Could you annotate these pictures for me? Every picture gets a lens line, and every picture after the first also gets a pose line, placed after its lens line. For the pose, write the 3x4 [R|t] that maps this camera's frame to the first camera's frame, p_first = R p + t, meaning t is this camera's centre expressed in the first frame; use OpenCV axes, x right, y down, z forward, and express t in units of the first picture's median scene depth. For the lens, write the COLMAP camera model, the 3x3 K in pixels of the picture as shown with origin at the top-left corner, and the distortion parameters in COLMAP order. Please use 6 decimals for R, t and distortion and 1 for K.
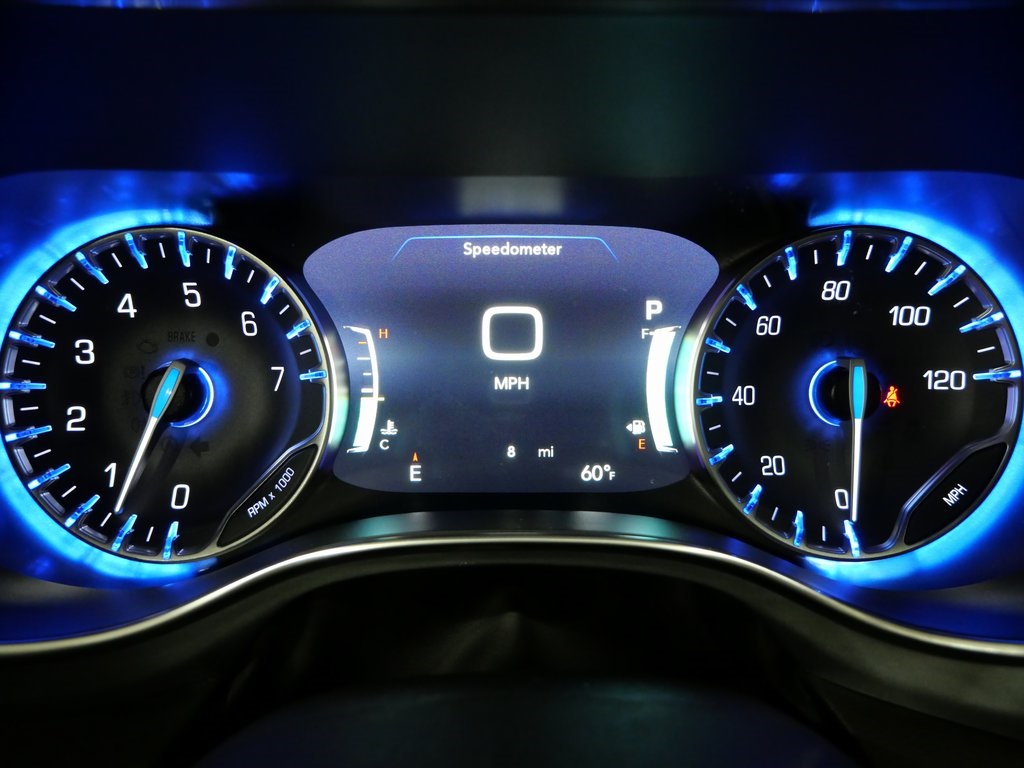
lens RADIAL K [[829.6, 0, 510.3], [0, 829.6, 388.4], [0, 0, 1]] dist [-0.003896, -0.000348]
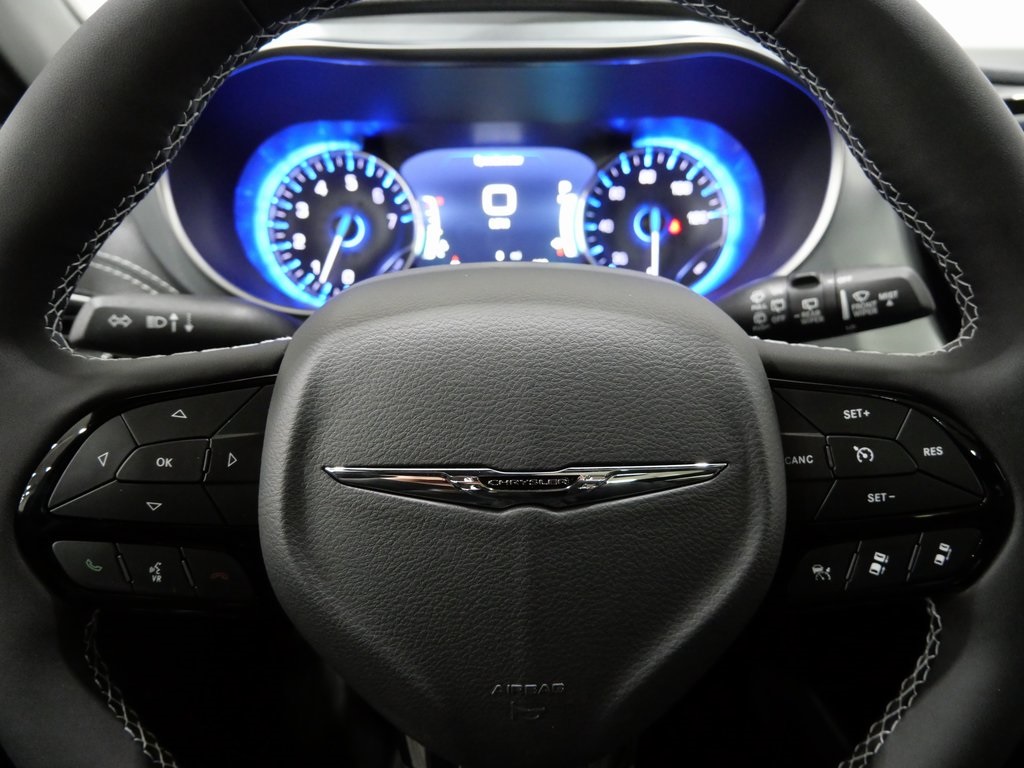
lens RADIAL K [[735.3, 0, 514.8], [0, 735.3, 383.1], [0, 0, 1]] dist [-0.025143, 0.007149]
pose [[0.999810, -0.016379, 0.010549, 0.014767], [0.015583, 0.997310, 0.071621, 0.284562], [-0.011694, -0.071444, 0.997376, -0.974938]]
